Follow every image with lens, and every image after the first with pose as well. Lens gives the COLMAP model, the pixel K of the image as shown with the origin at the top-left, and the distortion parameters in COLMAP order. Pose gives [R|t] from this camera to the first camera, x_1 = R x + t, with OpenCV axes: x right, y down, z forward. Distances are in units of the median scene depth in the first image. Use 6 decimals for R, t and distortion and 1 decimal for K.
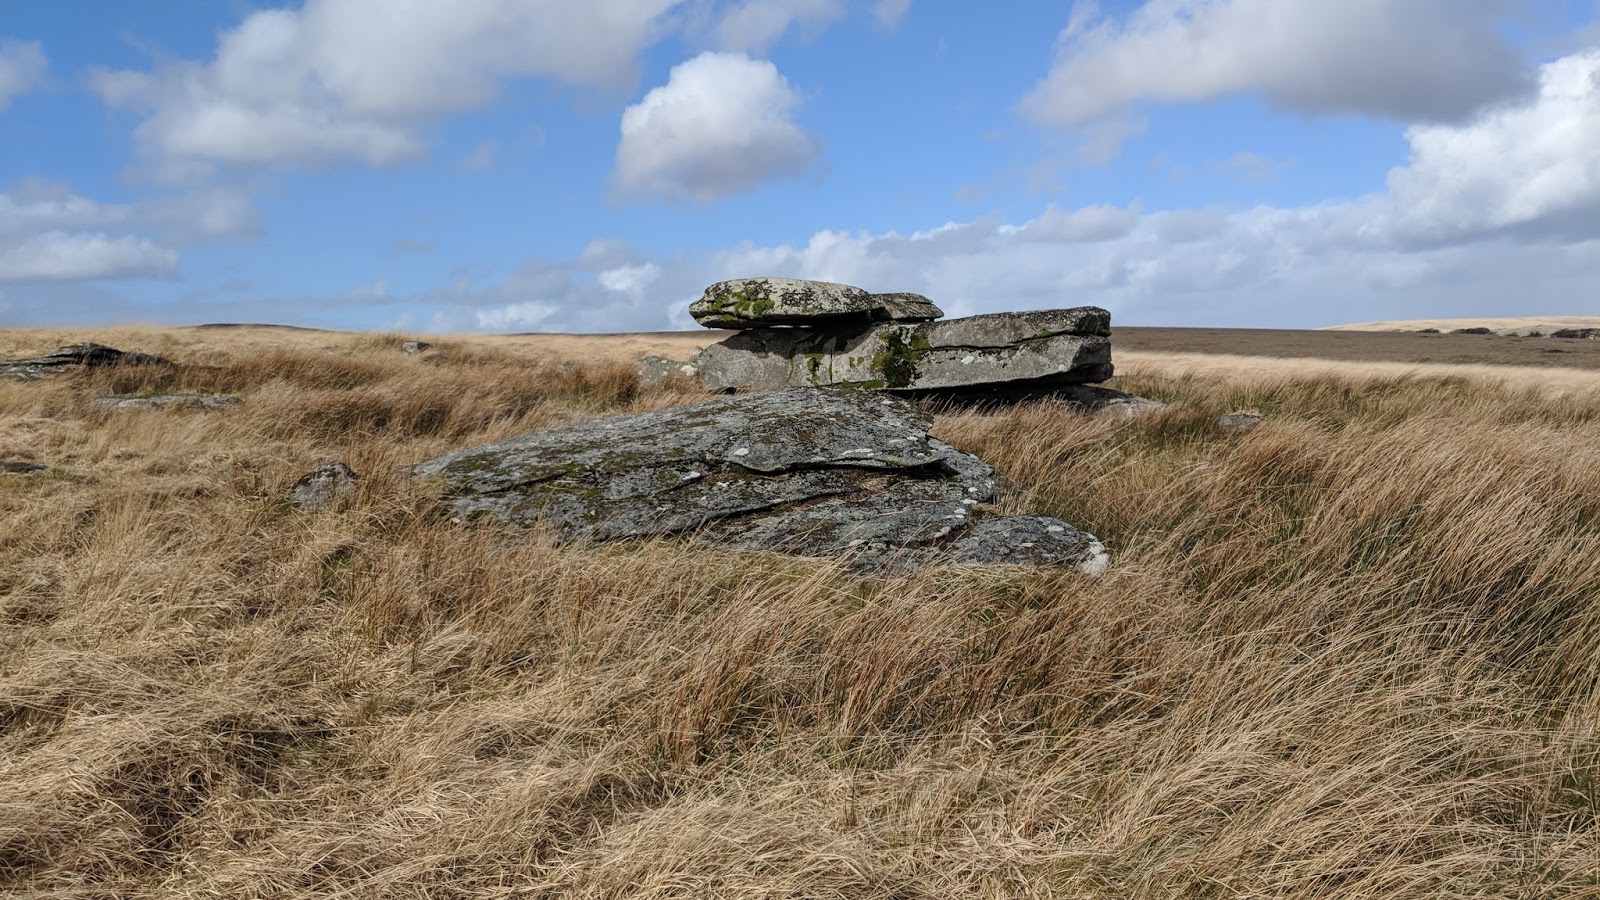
lens RADIAL K [[1265.9, 0, 797.0], [0, 1265.9, 451.7], [0, 0, 1]] dist [0.090599, -0.045144]
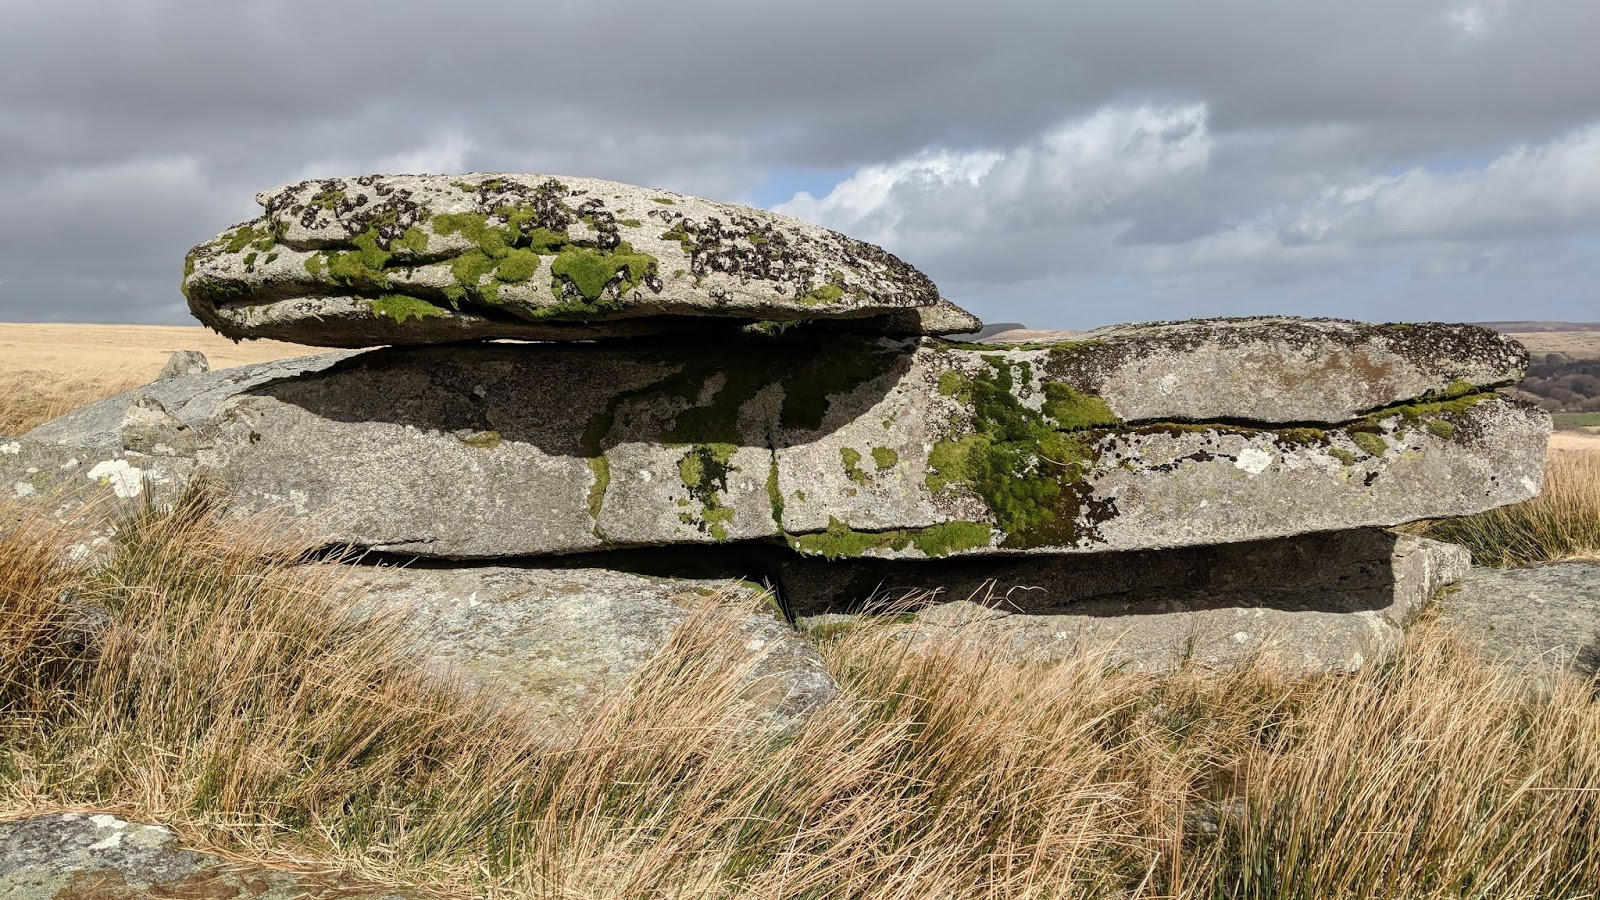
lens RADIAL K [[1265.9, 0, 815.7], [0, 1265.9, 451.9], [0, 0, 1]] dist [0.090599, -0.045144]
pose [[0.804137, -0.023834, 0.593966, -0.154201], [0.031831, 0.999489, -0.002987, -0.073996], [-0.593591, 0.021308, 0.804484, 0.757644]]
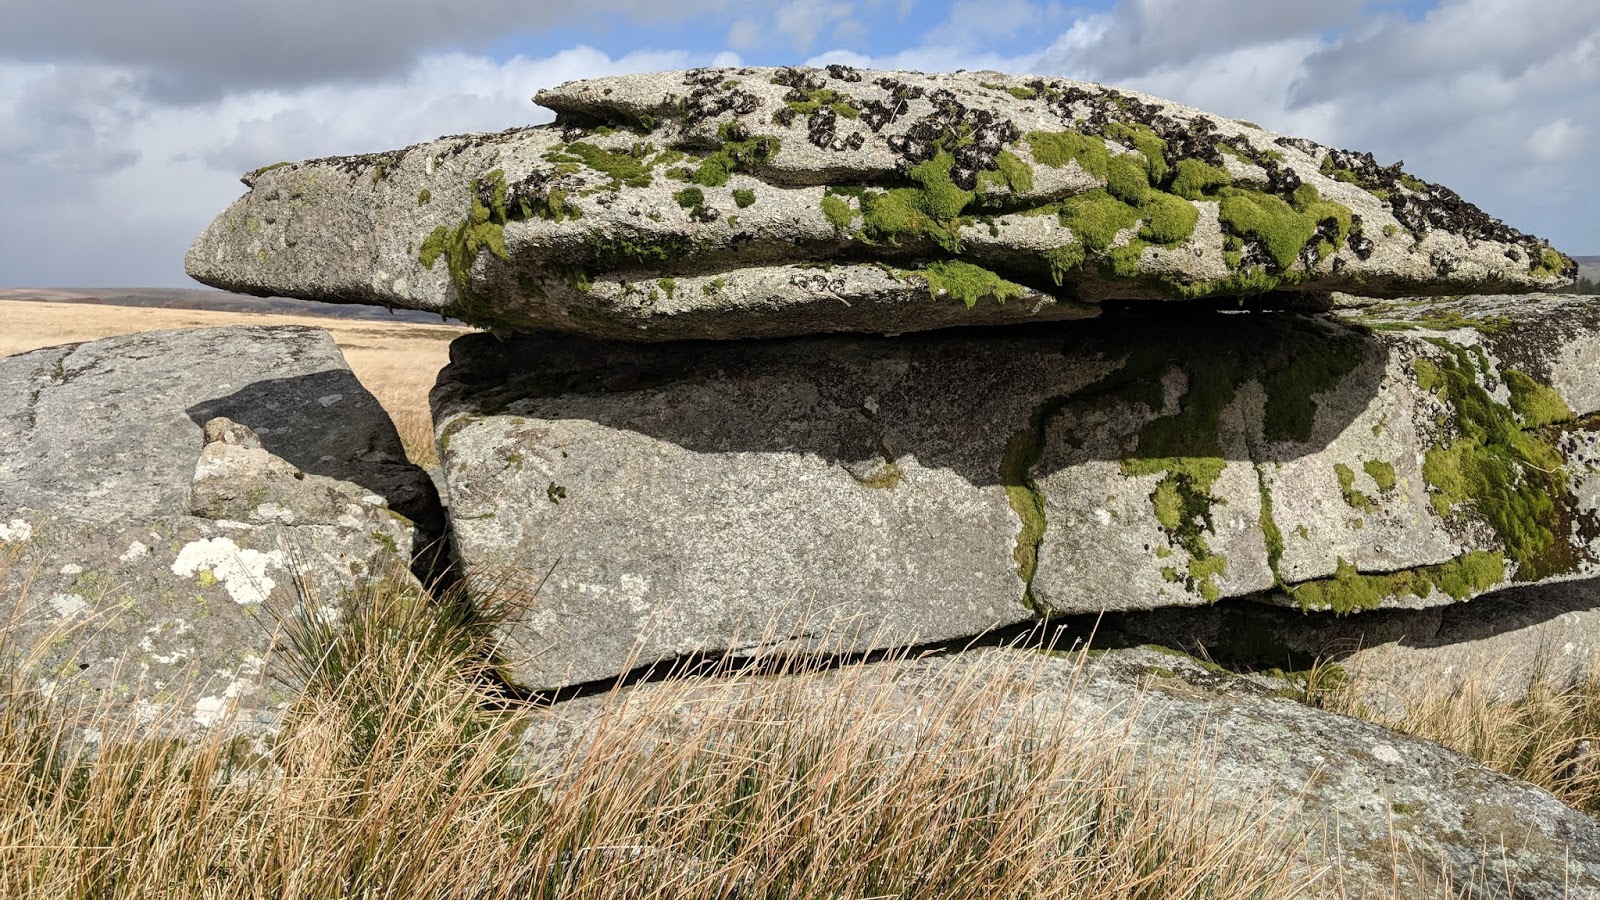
lens RADIAL K [[1265.9, 0, 790.3], [0, 1265.9, 441.3], [0, 0, 1]] dist [0.090599, -0.045144]
pose [[0.527930, -0.068552, 0.846517, -0.220854], [0.062415, 0.997173, 0.041827, -0.096990], [-0.846991, 0.030753, 0.530717, 0.969744]]
